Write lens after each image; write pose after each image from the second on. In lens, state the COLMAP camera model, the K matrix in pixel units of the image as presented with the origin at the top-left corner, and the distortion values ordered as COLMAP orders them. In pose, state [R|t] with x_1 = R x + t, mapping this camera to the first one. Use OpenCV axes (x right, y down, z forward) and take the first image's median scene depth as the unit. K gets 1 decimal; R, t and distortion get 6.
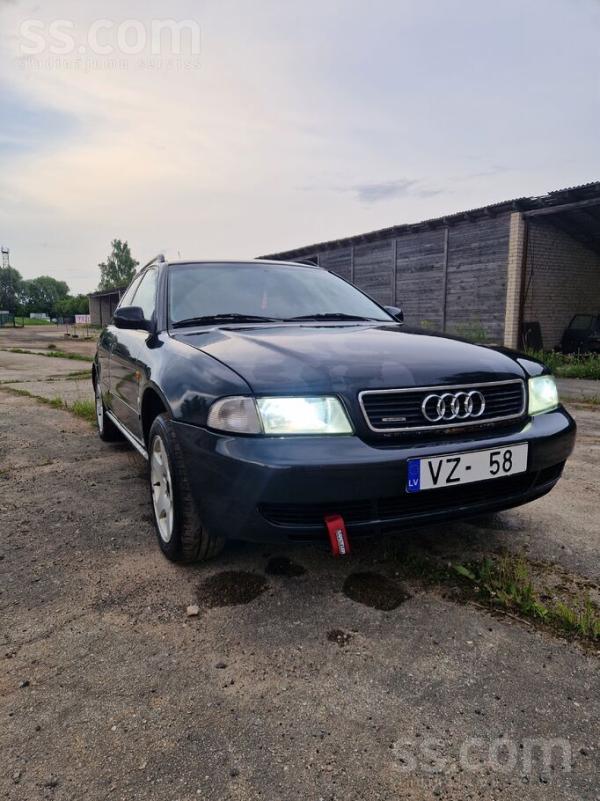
lens RADIAL K [[568.5, 0, 290.6], [0, 568.5, 402.2], [0, 0, 1]] dist [0.084068, -0.078900]
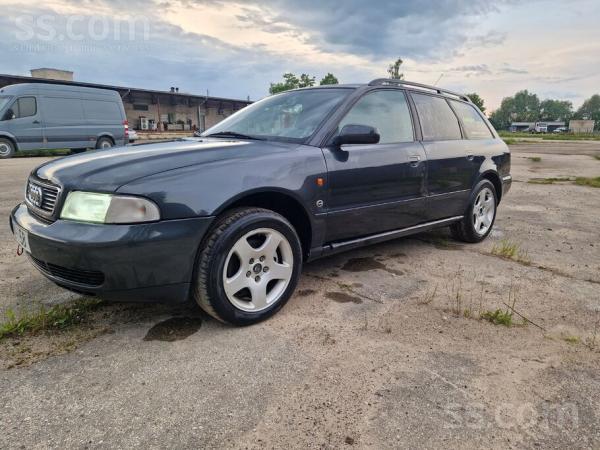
lens RADIAL K [[423.6, 0, 300.0], [0, 423.6, 225.0], [0, 0, 1]] dist [0.022605, -0.003392]
pose [[0.212700, 0.214418, -0.953301, 1.402415], [-0.141059, 0.972144, 0.187184, -0.206816], [0.966882, 0.094658, 0.237021, 1.300673]]
